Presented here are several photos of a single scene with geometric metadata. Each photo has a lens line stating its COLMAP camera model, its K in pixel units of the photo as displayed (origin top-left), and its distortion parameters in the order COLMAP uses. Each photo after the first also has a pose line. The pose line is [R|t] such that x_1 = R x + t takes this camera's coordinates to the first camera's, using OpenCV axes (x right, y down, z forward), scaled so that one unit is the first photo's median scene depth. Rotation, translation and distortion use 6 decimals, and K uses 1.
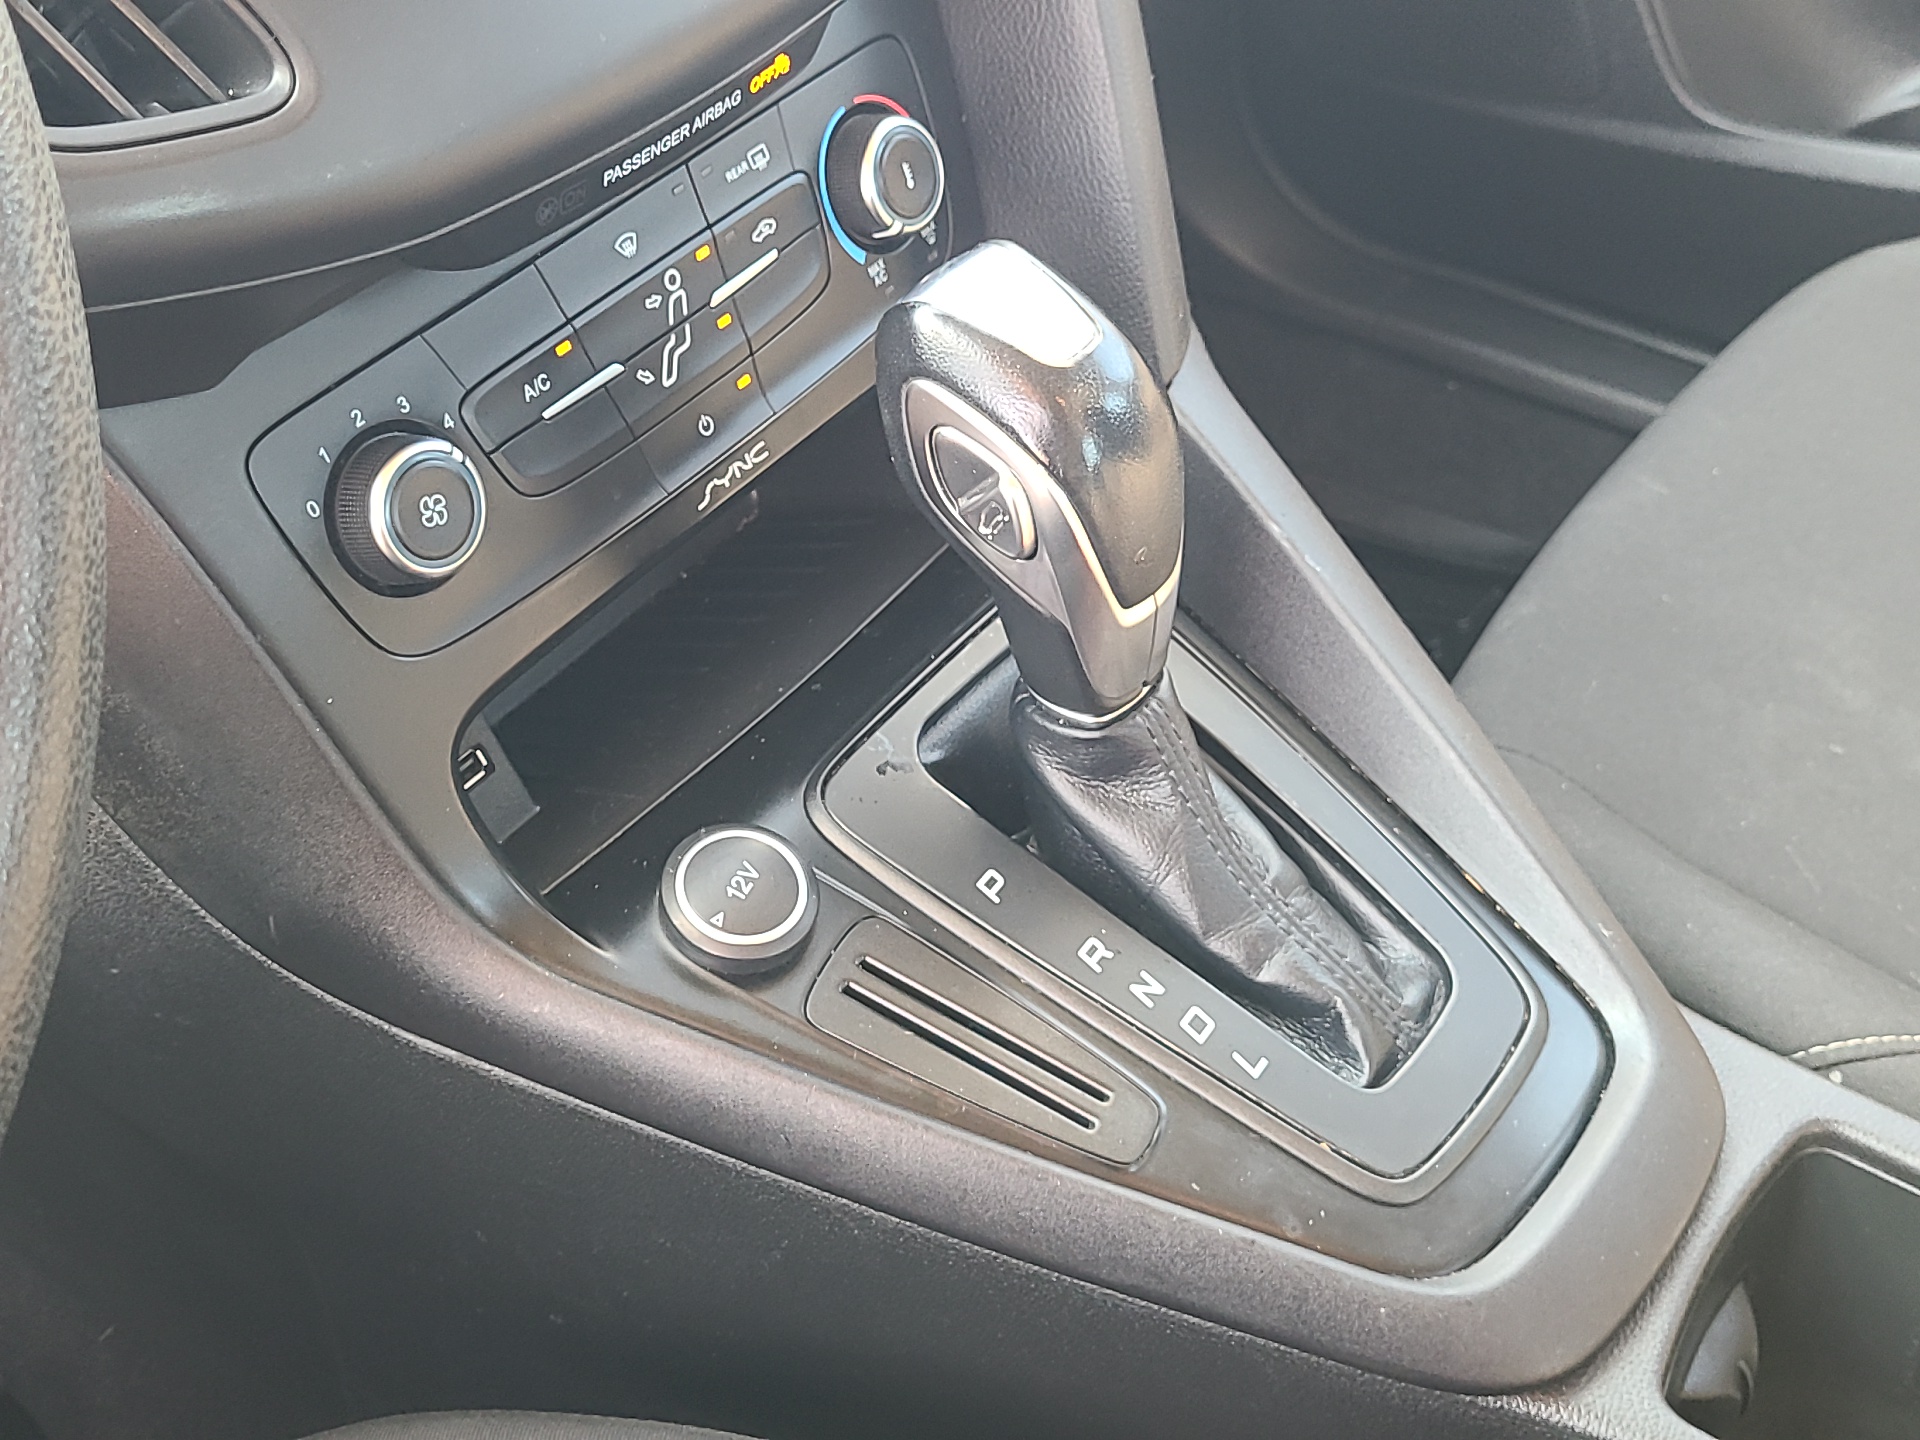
lens RADIAL K [[2395.7, 0, 902.0], [0, 2395.7, 717.2], [0, 0, 1]] dist [-0.005374, -0.017903]
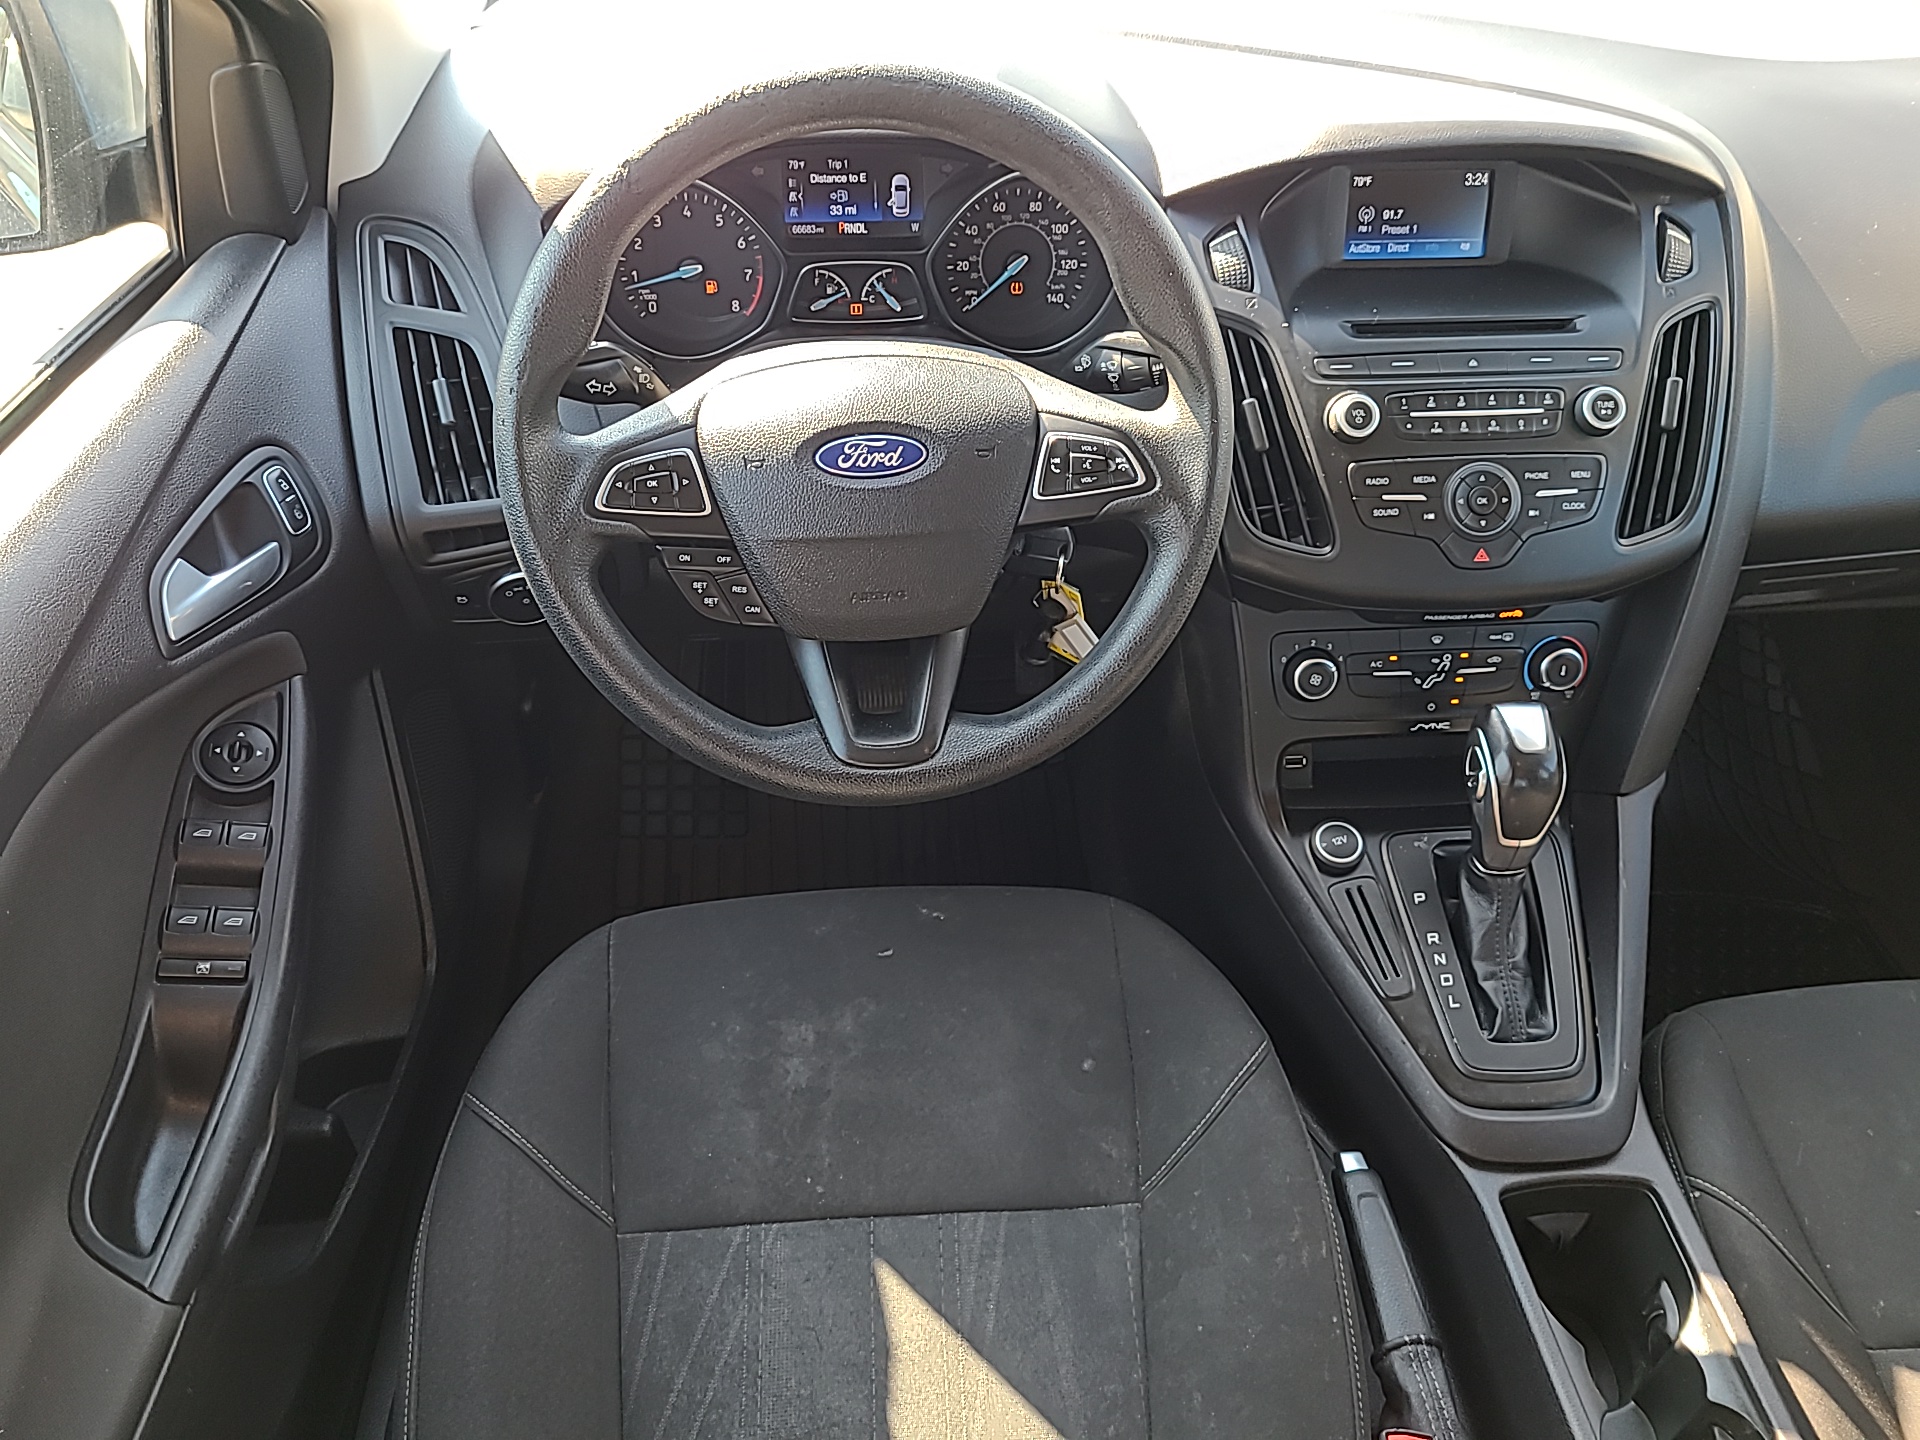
lens RADIAL K [[1462.6, 0, 932.6], [0, 1462.6, 728.8], [0, 0, 1]] dist [0.018117, 0.000025]
pose [[0.647792, 0.532556, -0.544748, 0.504069], [-0.530374, 0.828579, 0.179335, -0.099957], [0.546872, 0.172748, 0.819200, -0.754980]]
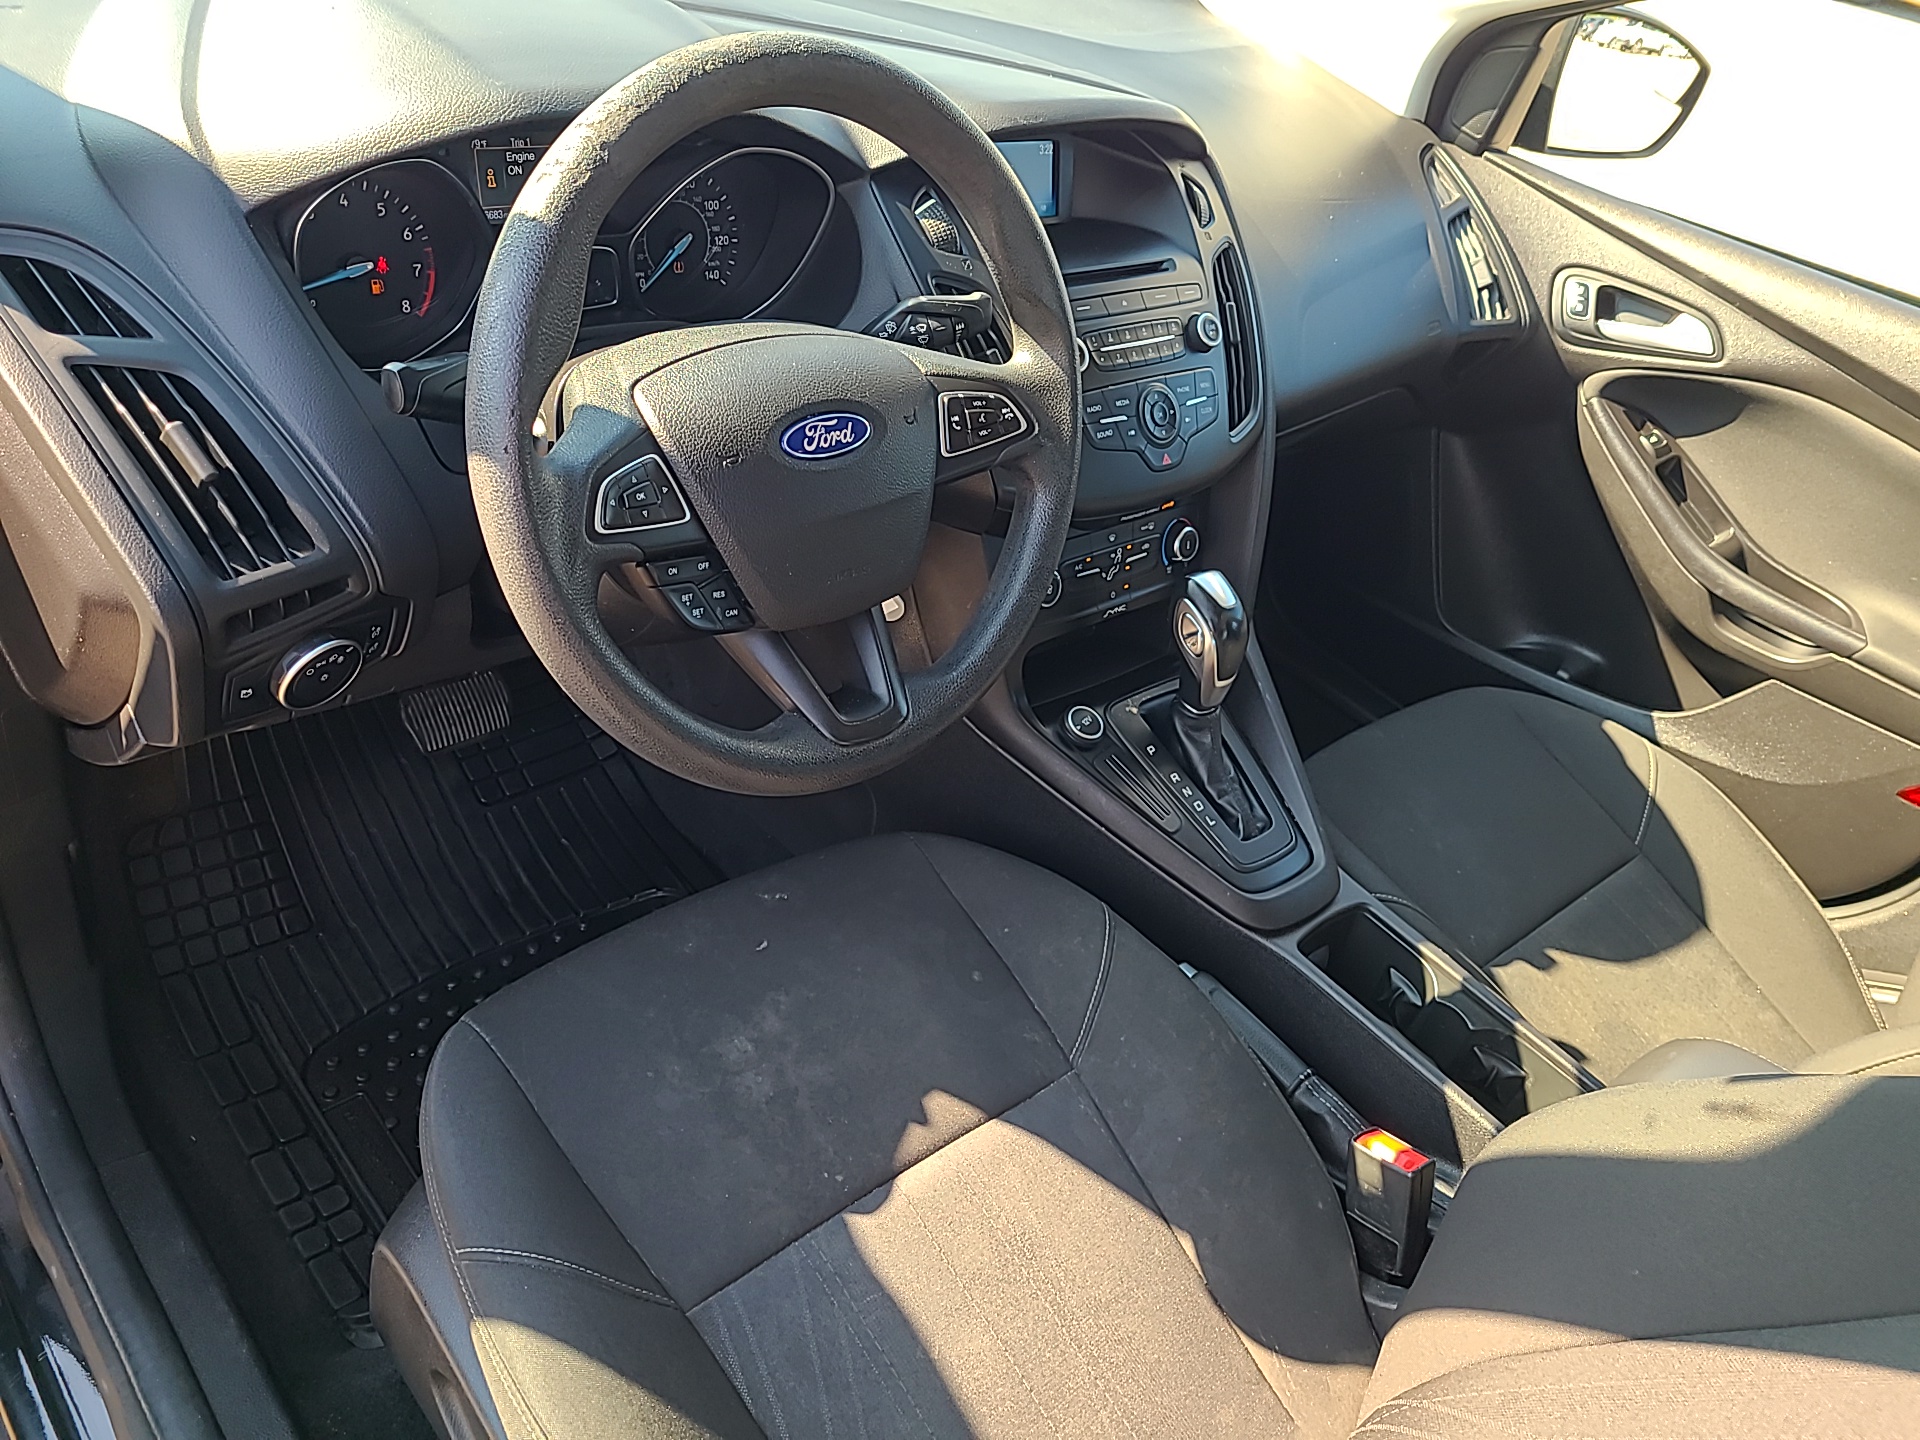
lens RADIAL K [[1462.6, 0, 932.6], [0, 1462.6, 728.8], [0, 0, 1]] dist [0.018117, 0.000025]
pose [[0.946649, 0.321752, -0.018181, -0.228748], [-0.322112, 0.942955, -0.084139, 0.319113], [-0.009928, 0.085506, 0.996288, -1.061625]]
